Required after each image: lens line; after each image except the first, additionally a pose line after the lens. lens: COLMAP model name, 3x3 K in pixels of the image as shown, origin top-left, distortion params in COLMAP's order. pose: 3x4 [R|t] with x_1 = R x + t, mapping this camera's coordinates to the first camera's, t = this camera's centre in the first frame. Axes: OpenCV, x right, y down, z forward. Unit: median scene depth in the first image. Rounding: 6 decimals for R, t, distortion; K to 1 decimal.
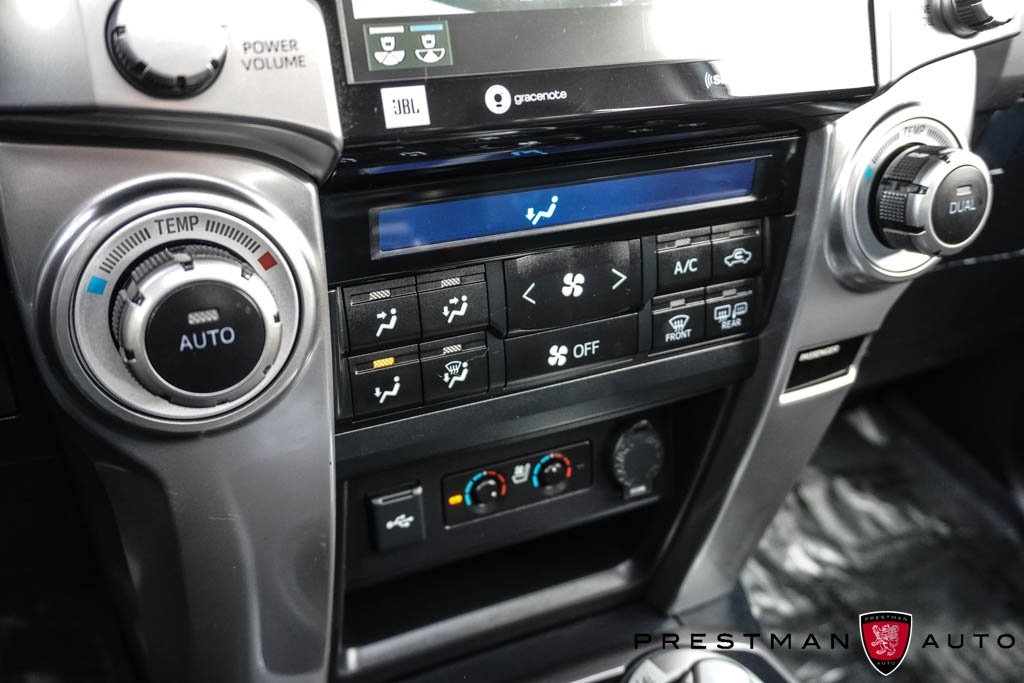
lens RADIAL K [[948.5, 0, 512.0], [0, 948.5, 341.5], [0, 0, 1]] dist [-0.006779, -0.009427]
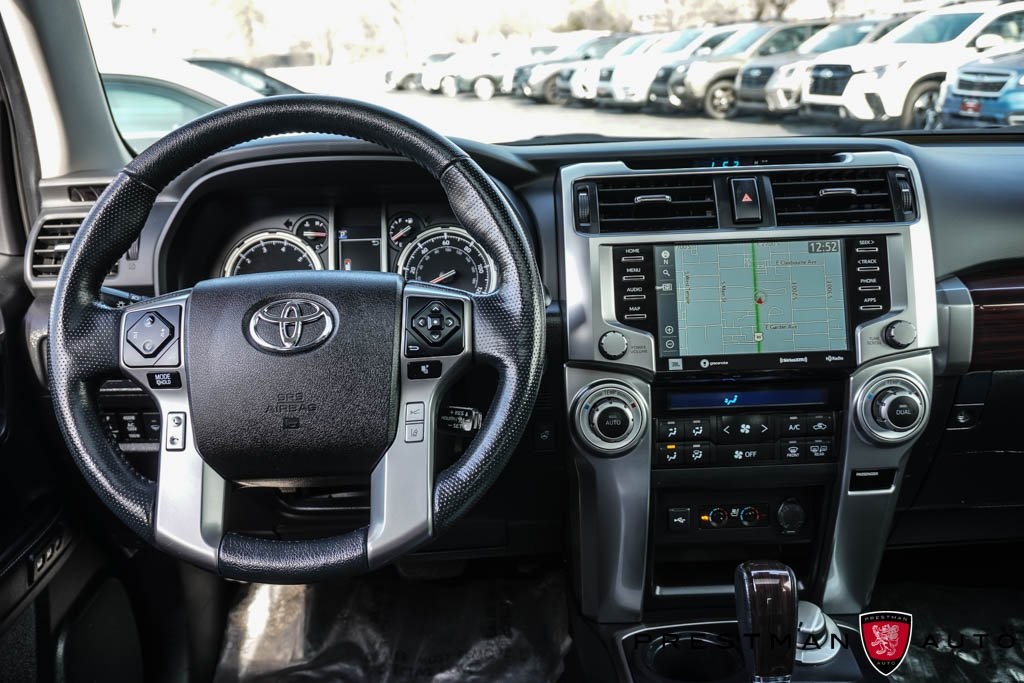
lens RADIAL K [[988.5, 0, 510.5], [0, 988.5, 359.4], [0, 0, 1]] dist [0.011163, 0.007697]
pose [[0.895820, 0.059812, -0.440375, 0.631218], [-0.147665, 0.974664, -0.168004, 0.291399], [0.419169, 0.215529, 0.881955, -1.650432]]
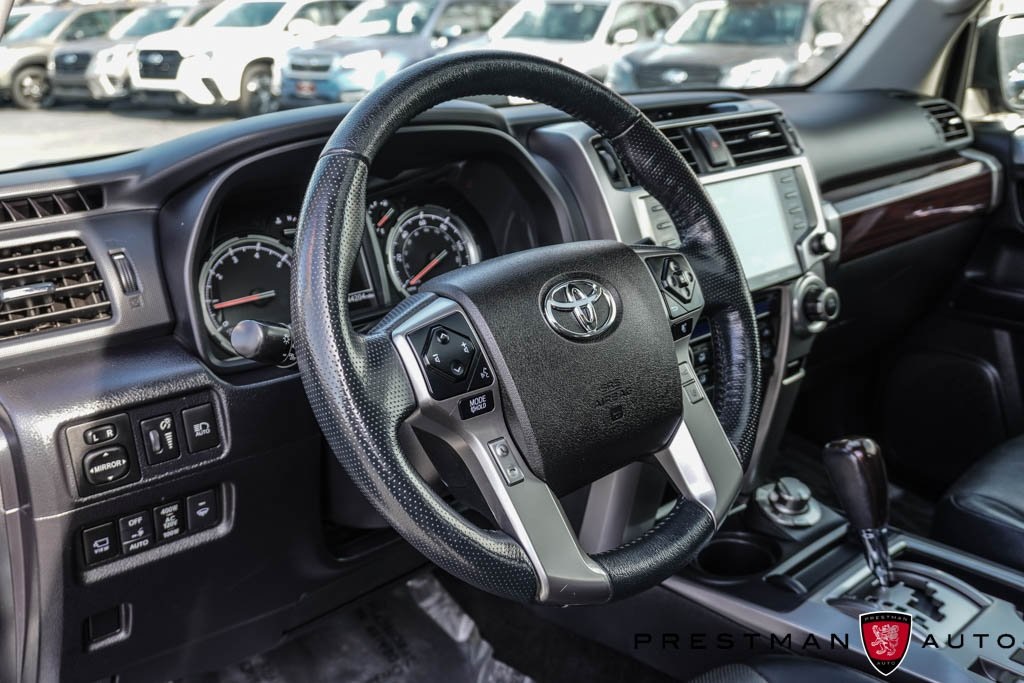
lens RADIAL K [[973.3, 0, 547.1], [0, 973.3, 342.1], [0, 0, 1]] dist [-0.005032, 0.008078]
pose [[0.955378, -0.152343, 0.253071, -1.174320], [0.194364, 0.969359, -0.150220, 0.259497], [-0.222432, 0.192705, 0.955714, -1.727840]]
